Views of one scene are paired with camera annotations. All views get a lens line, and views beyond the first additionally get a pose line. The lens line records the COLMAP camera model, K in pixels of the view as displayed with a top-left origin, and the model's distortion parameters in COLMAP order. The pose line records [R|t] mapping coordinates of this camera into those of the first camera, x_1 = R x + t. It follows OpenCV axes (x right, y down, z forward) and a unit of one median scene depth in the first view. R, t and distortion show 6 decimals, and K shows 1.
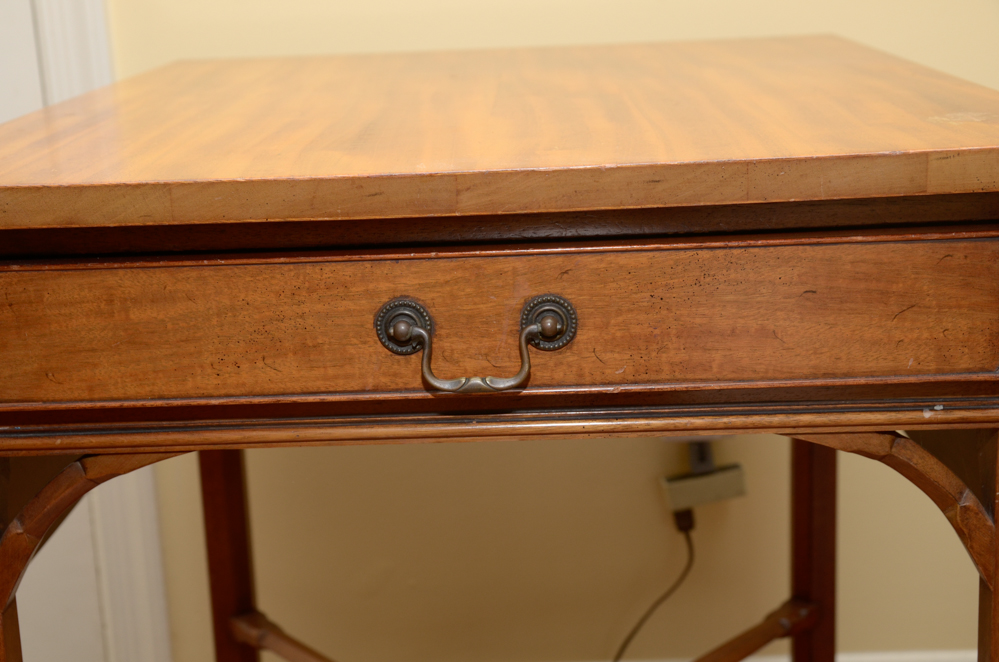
lens RADIAL K [[1623.8, 0, 497.5], [0, 1623.8, 332.9], [0, 0, 1]] dist [0.065162, 0.000000]
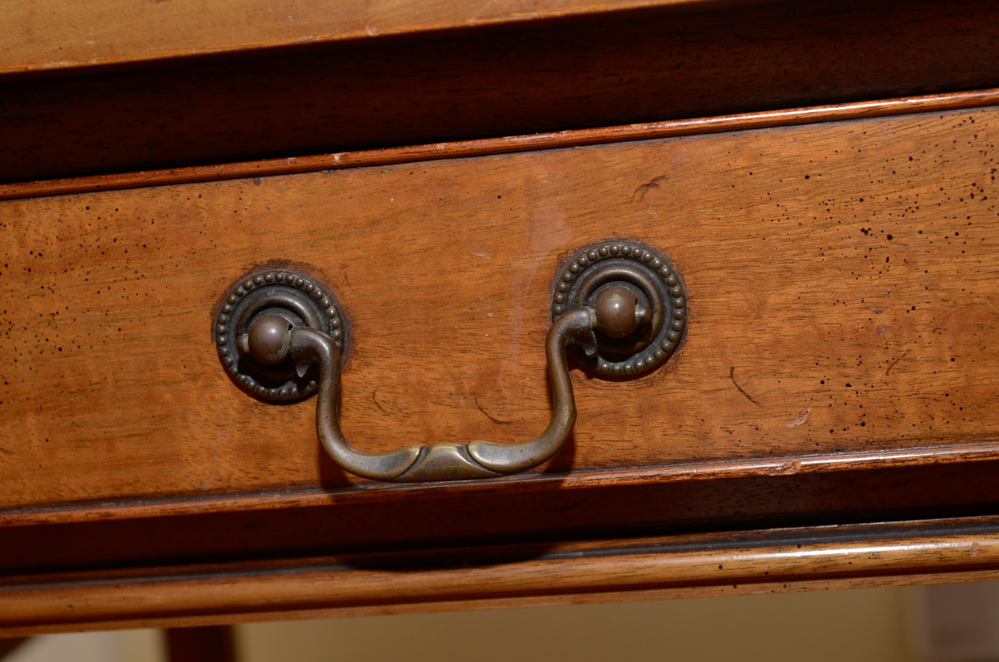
lens RADIAL K [[1940.1, 0, 496.5], [0, 1940.1, 328.3], [0, 0, 1]] dist [0.008764, 0.000000]
pose [[0.993073, -0.041772, -0.109824, 0.054968], [0.027624, 0.991476, -0.127324, 0.061185], [0.114207, 0.123408, 0.985762, 0.505857]]
